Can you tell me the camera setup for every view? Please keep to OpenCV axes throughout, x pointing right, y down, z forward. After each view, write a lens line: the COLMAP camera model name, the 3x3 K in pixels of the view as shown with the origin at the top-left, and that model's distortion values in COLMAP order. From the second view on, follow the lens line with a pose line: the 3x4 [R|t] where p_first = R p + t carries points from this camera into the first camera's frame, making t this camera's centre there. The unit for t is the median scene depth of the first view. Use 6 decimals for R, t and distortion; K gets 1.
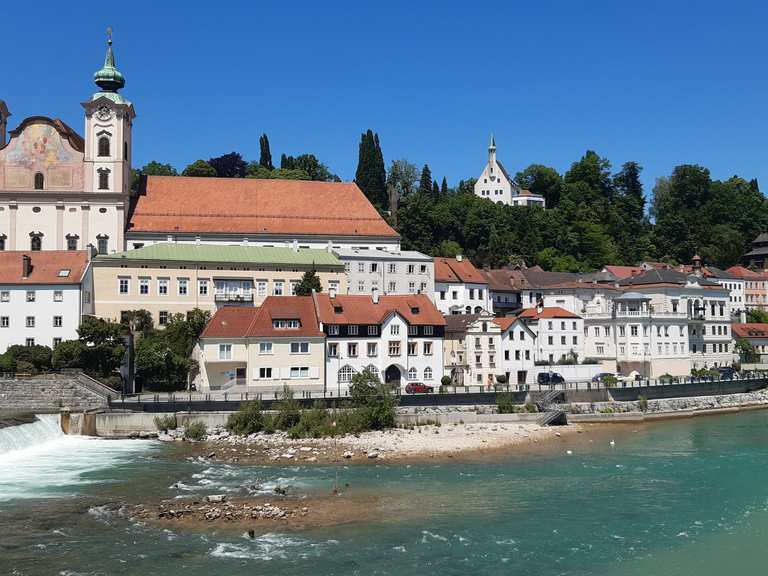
lens RADIAL K [[777.4, 0, 383.8], [0, 777.4, 297.4], [0, 0, 1]] dist [0.073510, 0.000000]
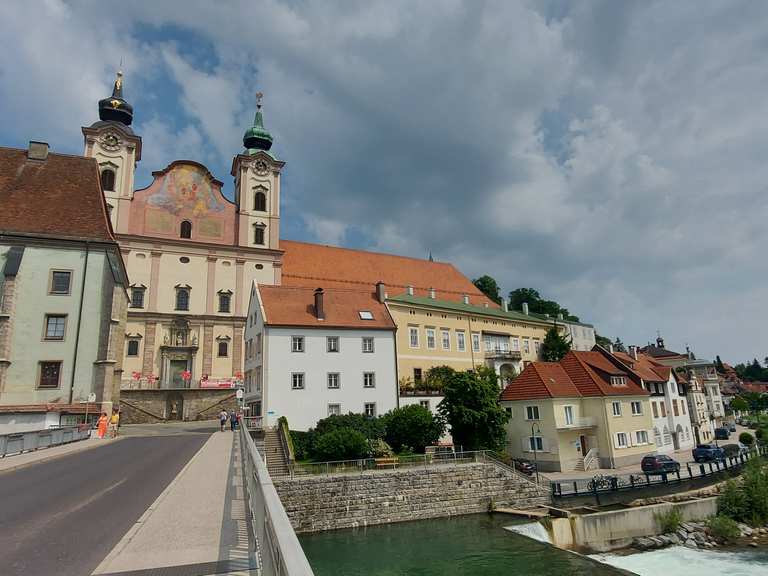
lens RADIAL K [[504.0, 0, 391.5], [0, 504.0, 289.2], [0, 0, 1]] dist [0.002151, -0.015944]
pose [[0.928540, 0.057107, 0.366815, -0.500747], [0.014476, 0.981776, -0.189489, 0.032152], [-0.370951, 0.181258, 0.910791, 0.490209]]
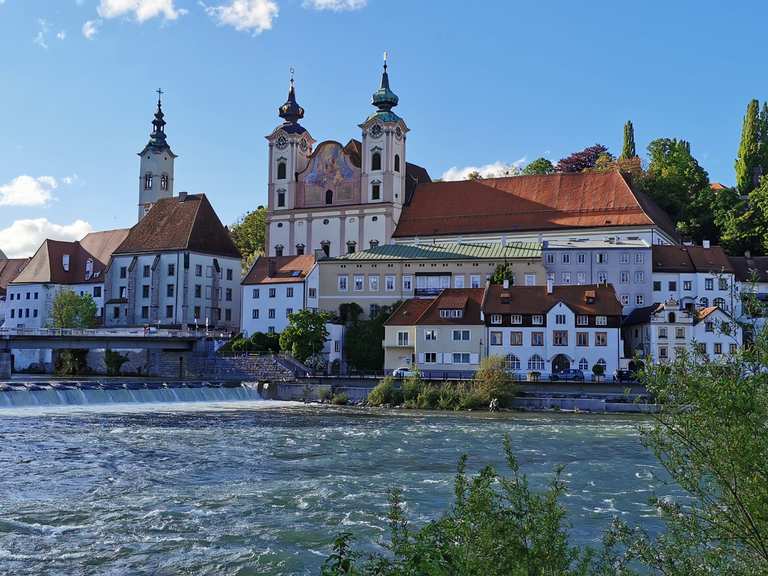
lens RADIAL K [[927.0, 0, 405.4], [0, 927.0, 304.8], [0, 0, 1]] dist [0.050230, 0.000000]
pose [[0.849653, -0.016223, -0.527093, 0.430911], [0.010939, 0.999854, -0.013139, 0.033745], [0.527230, 0.005398, 0.849706, -0.103607]]
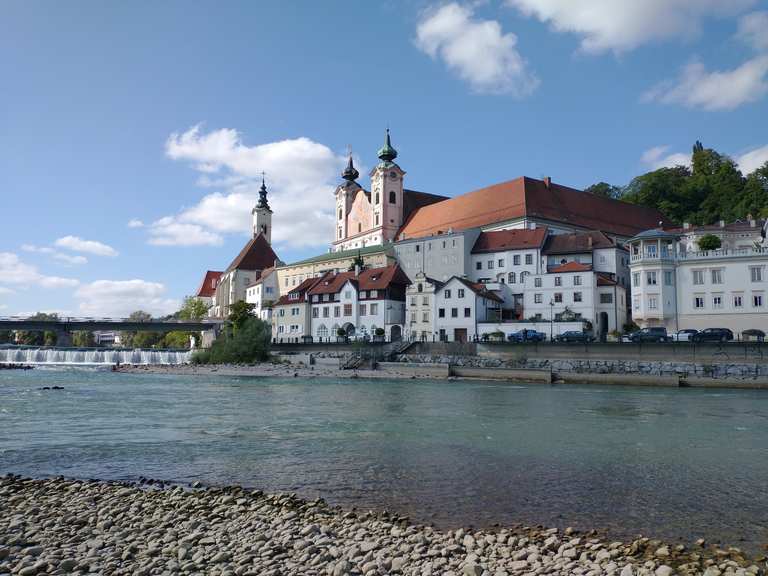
lens RADIAL K [[597.9, 0, 391.2], [0, 597.9, 287.2], [0, 0, 1]] dist [0.163273, 0.000556]
pose [[0.456064, -0.091647, -0.885216, 0.822827], [0.032892, 0.995740, -0.086144, 0.104881], [0.889339, 0.010170, 0.457135, 0.567130]]
